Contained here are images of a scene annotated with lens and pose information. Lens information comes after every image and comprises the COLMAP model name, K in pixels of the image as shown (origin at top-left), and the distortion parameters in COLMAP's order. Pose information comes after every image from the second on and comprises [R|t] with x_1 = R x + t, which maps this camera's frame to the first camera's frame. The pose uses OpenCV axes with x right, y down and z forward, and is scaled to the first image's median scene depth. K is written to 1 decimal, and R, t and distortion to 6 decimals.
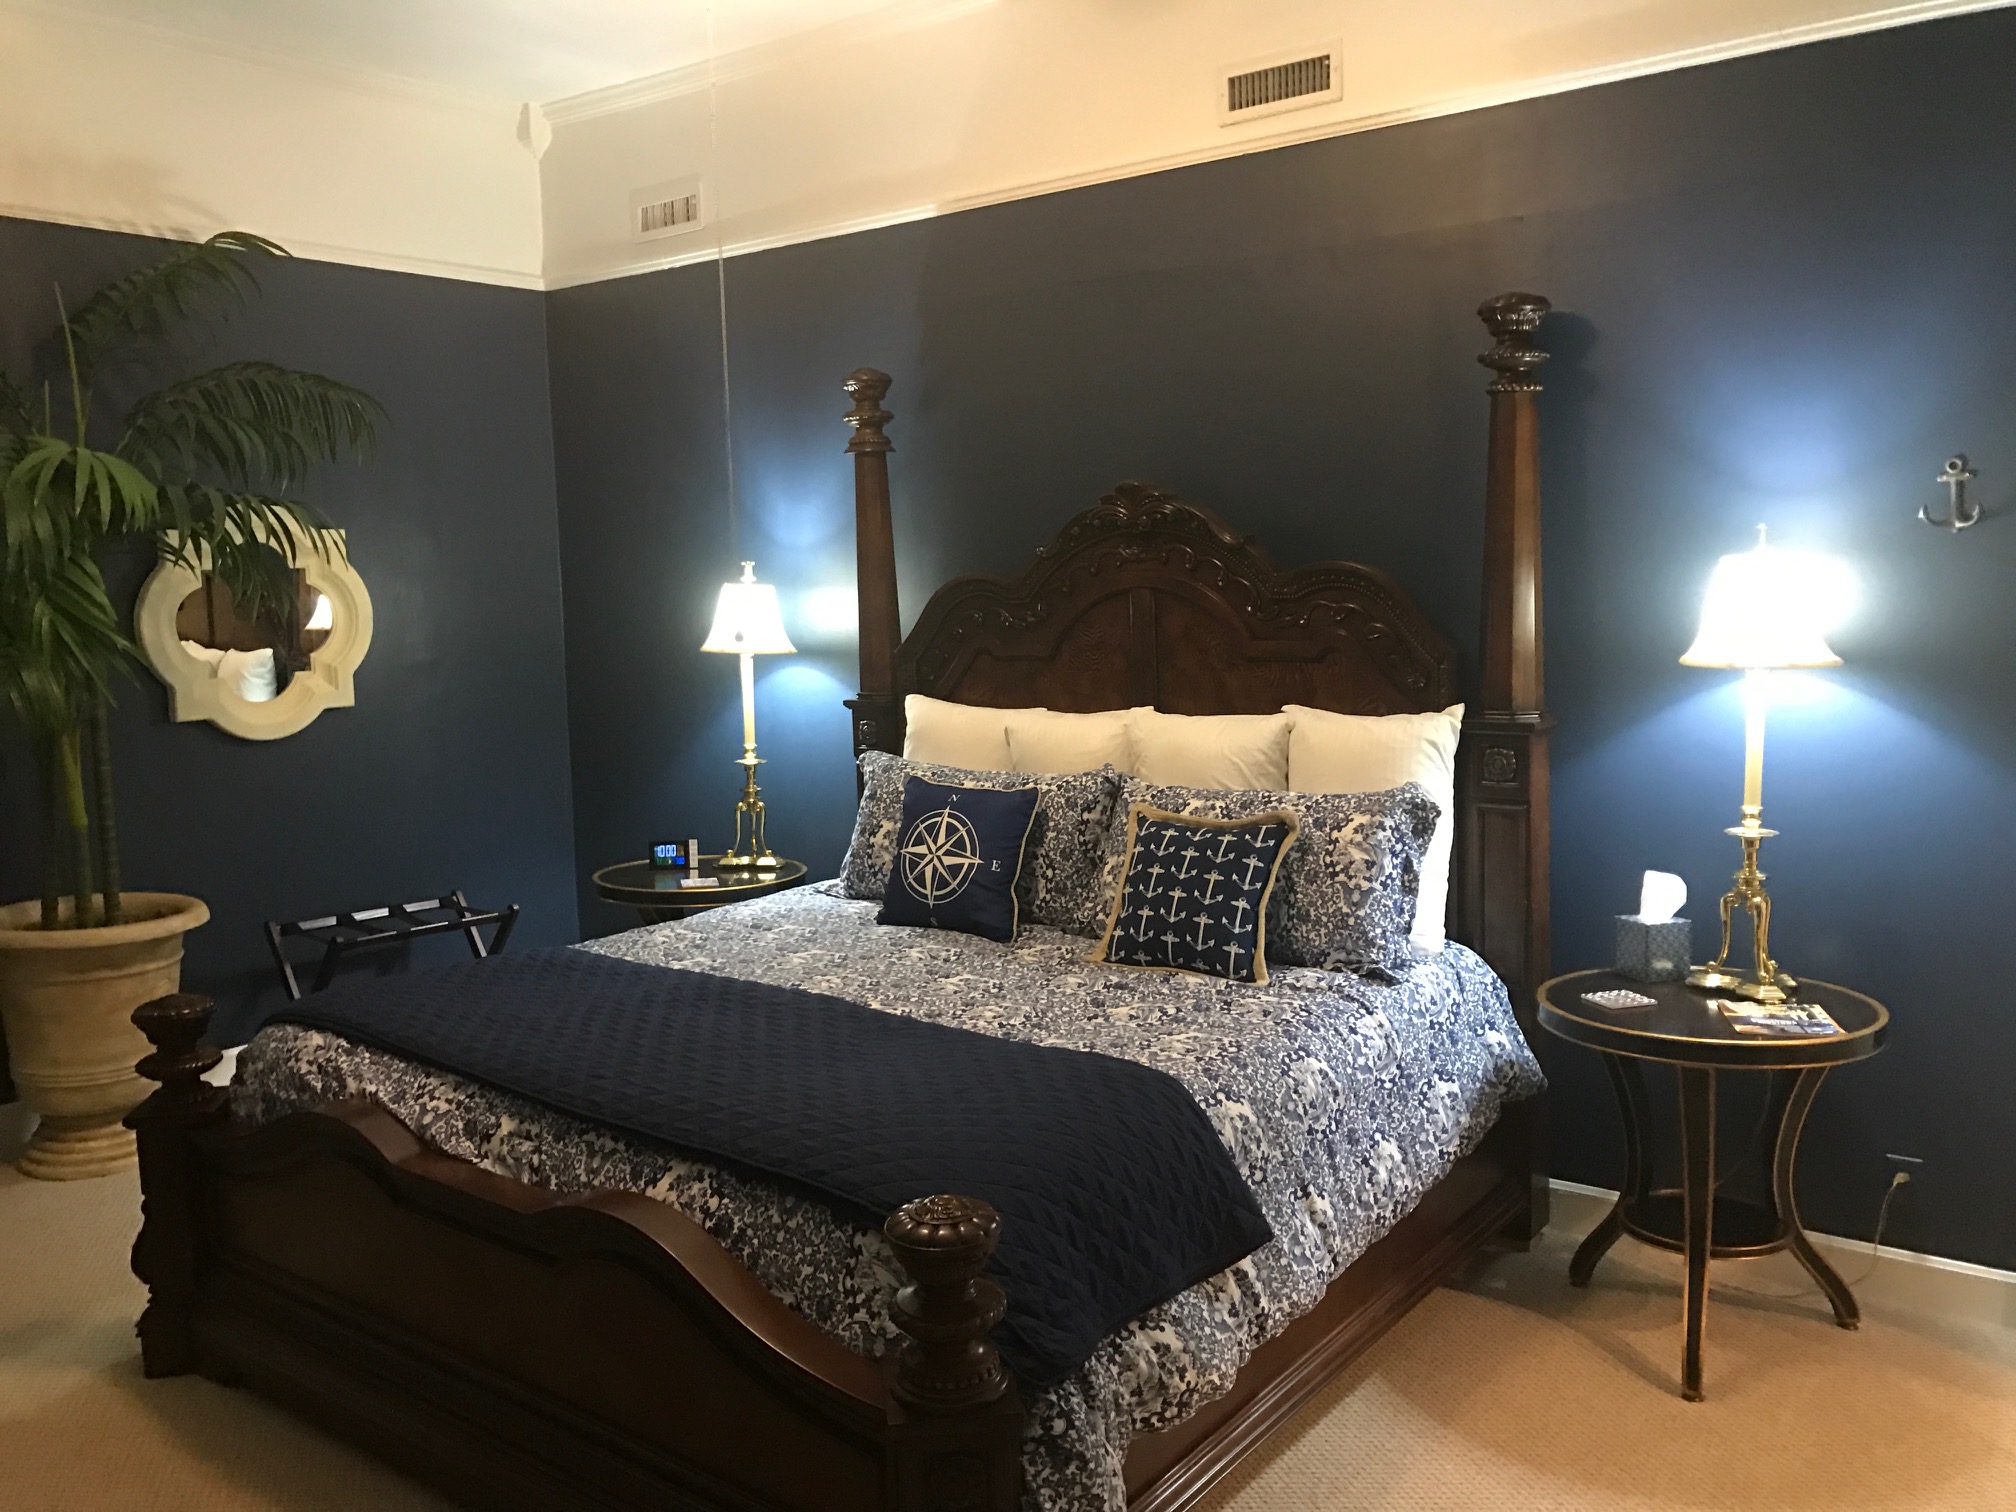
lens RADIAL K [[1639.9, 0, 1001.1], [0, 1639.9, 755.6], [0, 0, 1]] dist [0.019004, 0.002056]
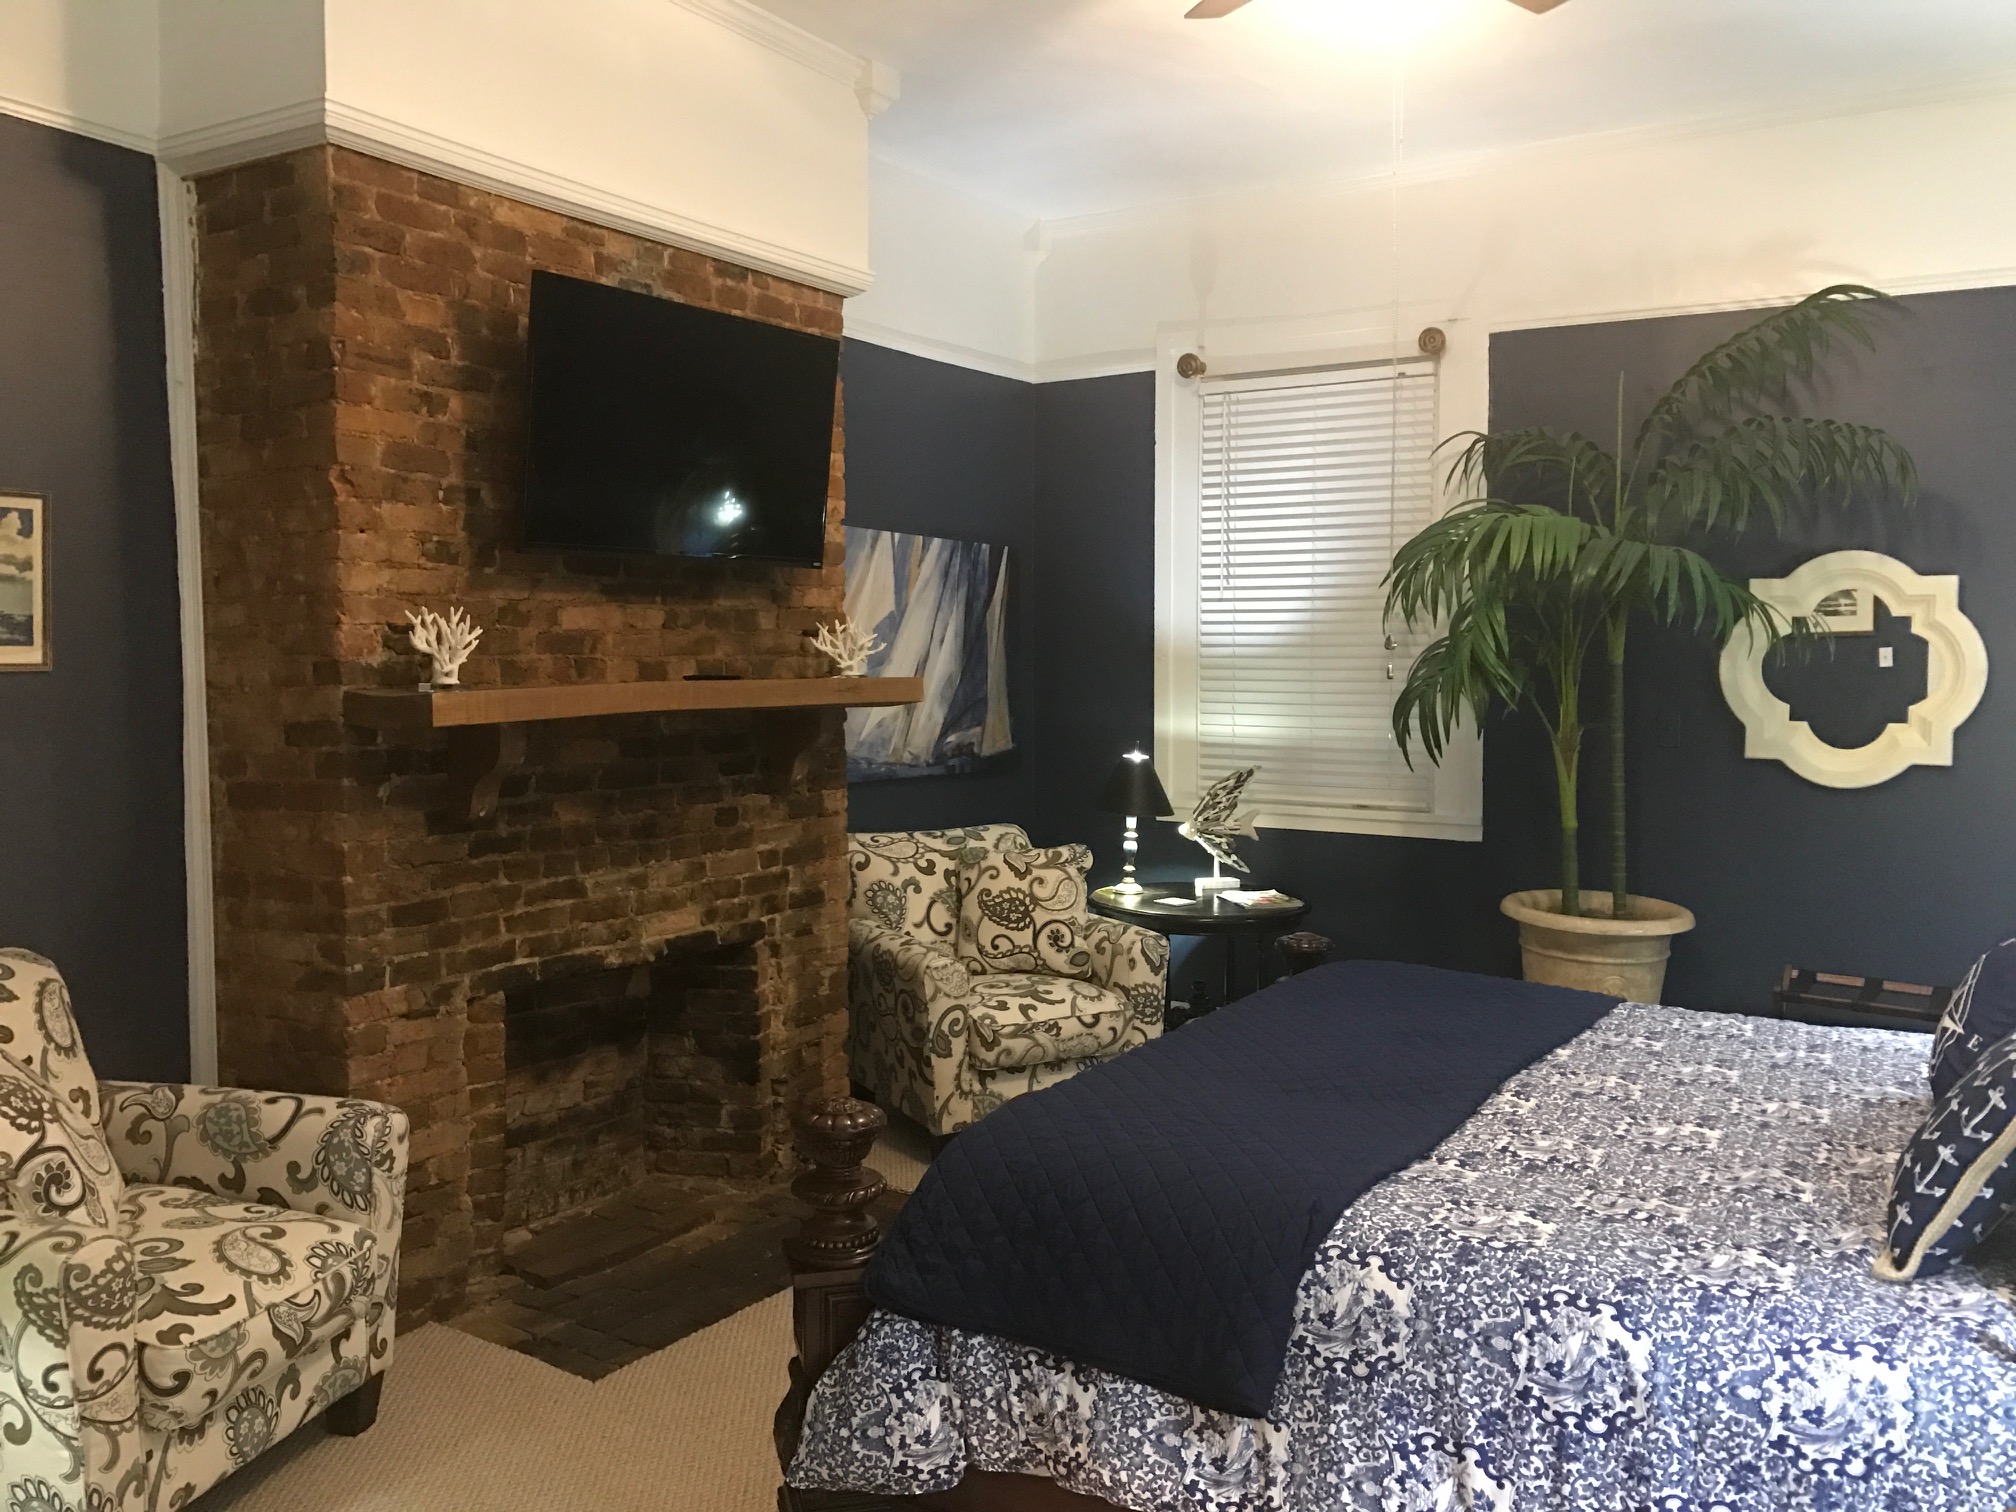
lens RADIAL K [[1639.9, 0, 1001.6], [0, 1639.9, 753.2], [0, 0, 1]] dist [0.019004, 0.002056]
pose [[0.126734, 0.091617, -0.987697, 0.781498], [-0.124545, 0.989315, 0.075787, -0.070329], [0.984087, 0.113408, 0.136790, 0.593768]]
